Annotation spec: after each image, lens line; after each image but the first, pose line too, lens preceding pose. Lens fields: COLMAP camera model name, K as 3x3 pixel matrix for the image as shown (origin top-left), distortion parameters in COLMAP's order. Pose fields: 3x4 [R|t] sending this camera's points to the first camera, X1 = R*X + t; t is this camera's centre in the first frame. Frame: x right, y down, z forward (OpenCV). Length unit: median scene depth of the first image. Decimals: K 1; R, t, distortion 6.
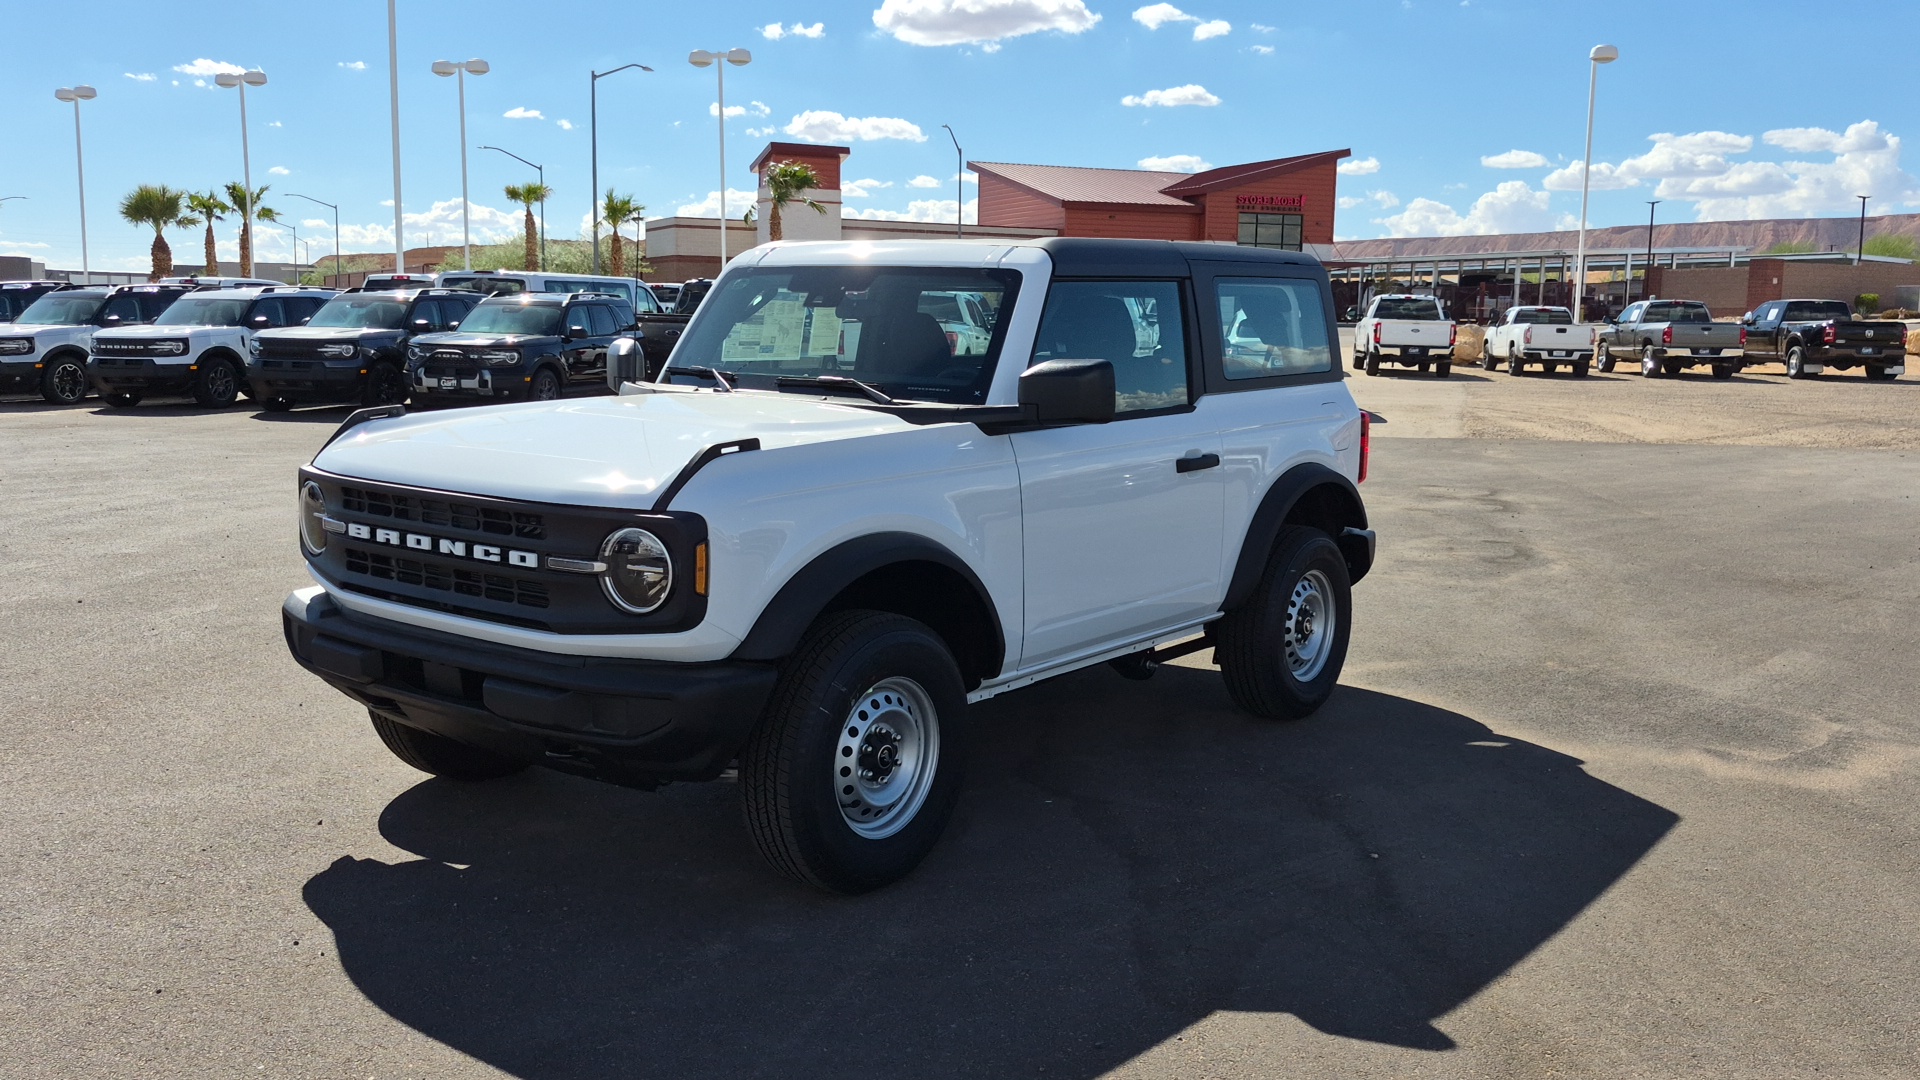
lens RADIAL K [[1741.7, 0, 956.2], [0, 1741.7, 537.4], [0, 0, 1]] dist [0.012009, 0.000000]
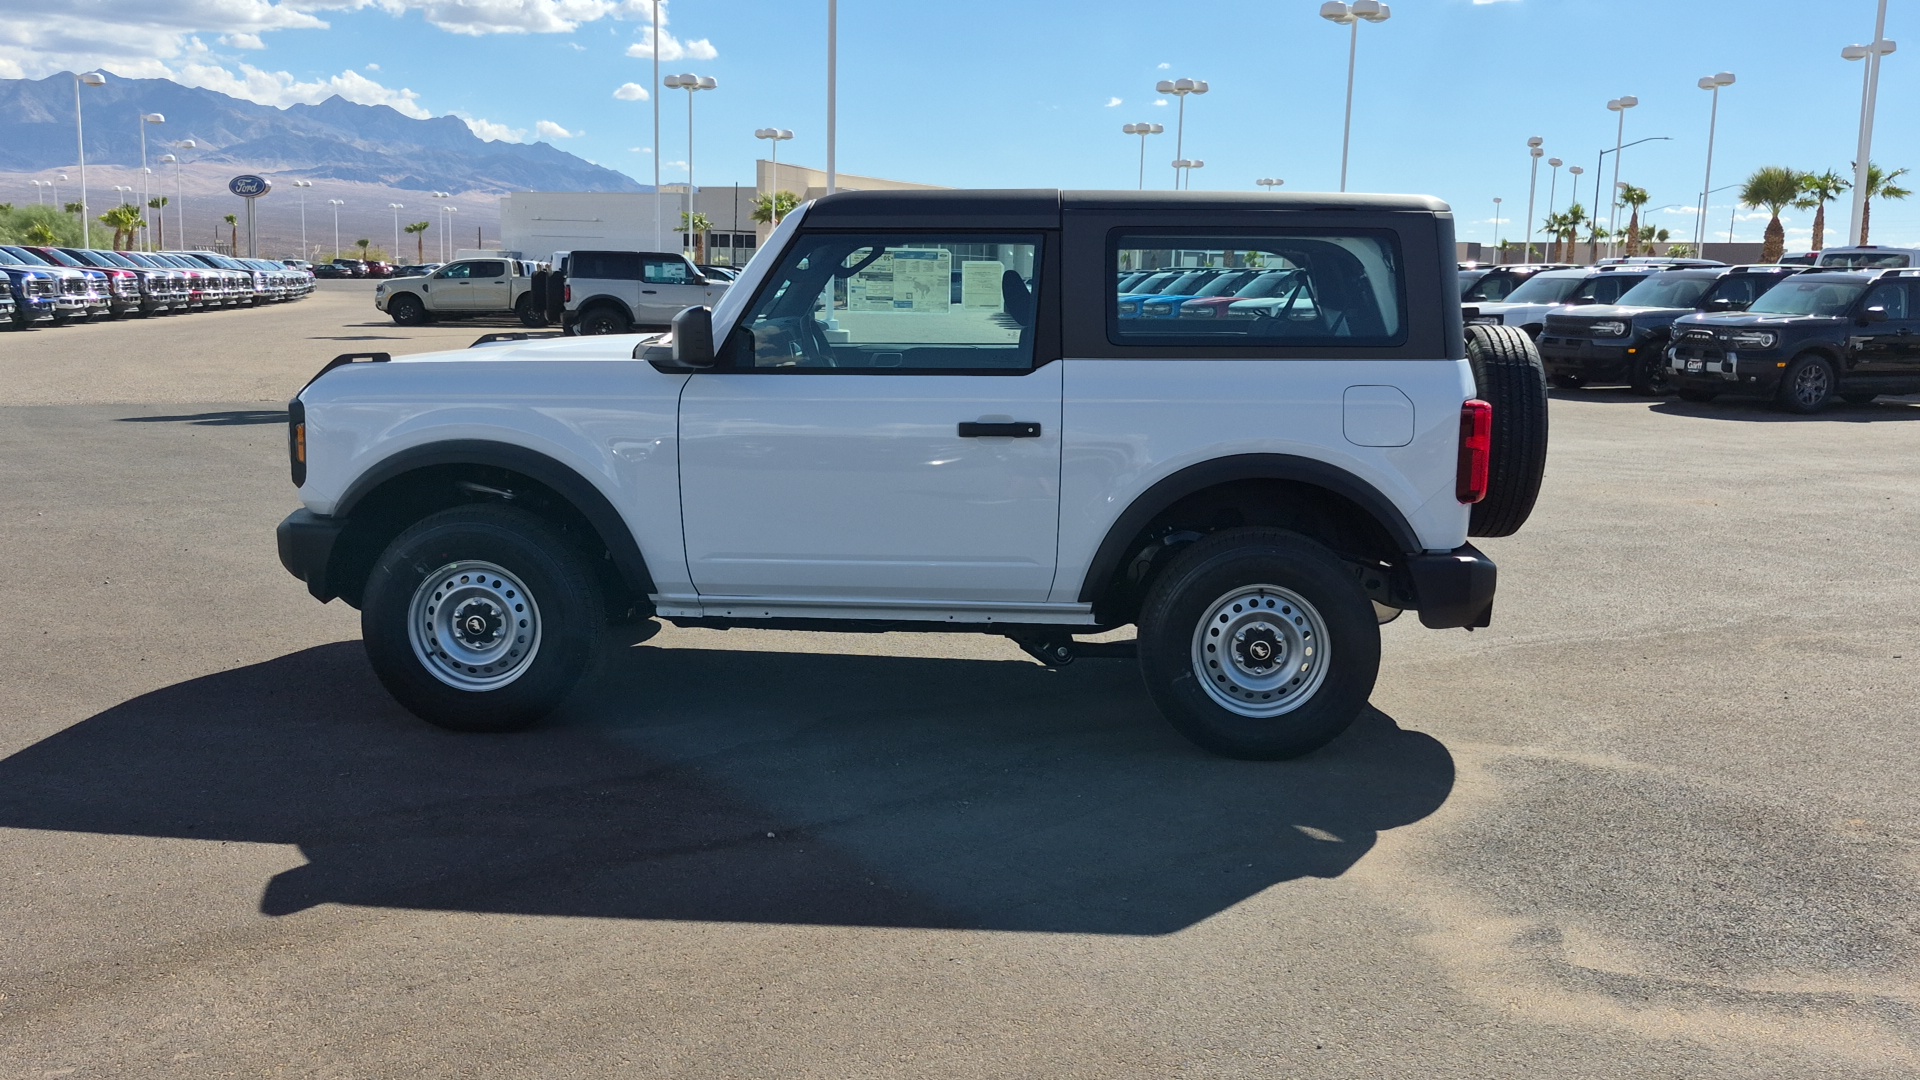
lens RADIAL K [[1741.7, 0, 960.0], [0, 1741.7, 552.6], [0, 0, 1]] dist [0.012009, 0.000000]
pose [[0.544828, 0.132881, -0.827953, 0.288353], [-0.120371, 0.989532, 0.079604, -0.015682], [0.829864, 0.056291, 0.555119, 0.150512]]
